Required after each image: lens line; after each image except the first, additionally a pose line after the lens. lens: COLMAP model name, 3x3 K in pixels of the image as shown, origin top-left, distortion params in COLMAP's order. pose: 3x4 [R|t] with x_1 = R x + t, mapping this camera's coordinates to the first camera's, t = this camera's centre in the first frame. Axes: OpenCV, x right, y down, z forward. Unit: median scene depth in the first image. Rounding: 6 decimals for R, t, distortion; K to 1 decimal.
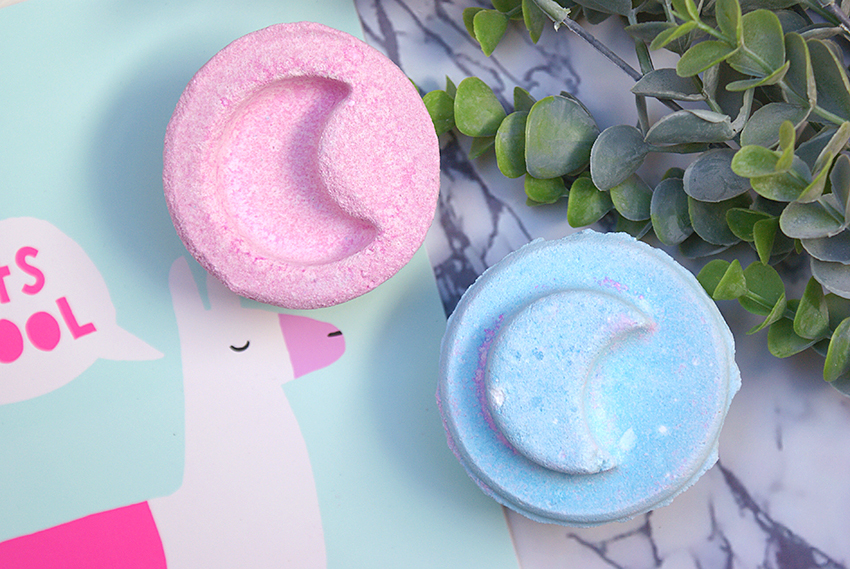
lens RADIAL K [[2686.9, 0, 424.2], [0, 2686.9, 286.8], [0, 0, 1]] dist [0.148777, 0.000000]
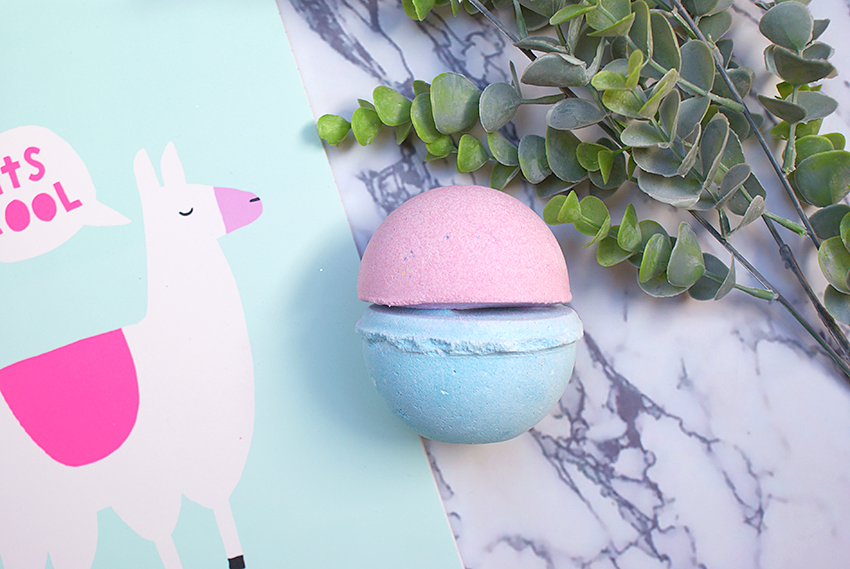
lens RADIAL K [[1275.8, 0, 425.6], [0, 1275.8, 284.6], [0, 0, 1]] dist [-0.024397, 0.000000]
pose [[0.995533, 0.090174, 0.027983, 0.010092], [-0.091750, 0.993890, 0.061364, 0.010966], [-0.022278, -0.063657, 0.997723, 0.353987]]
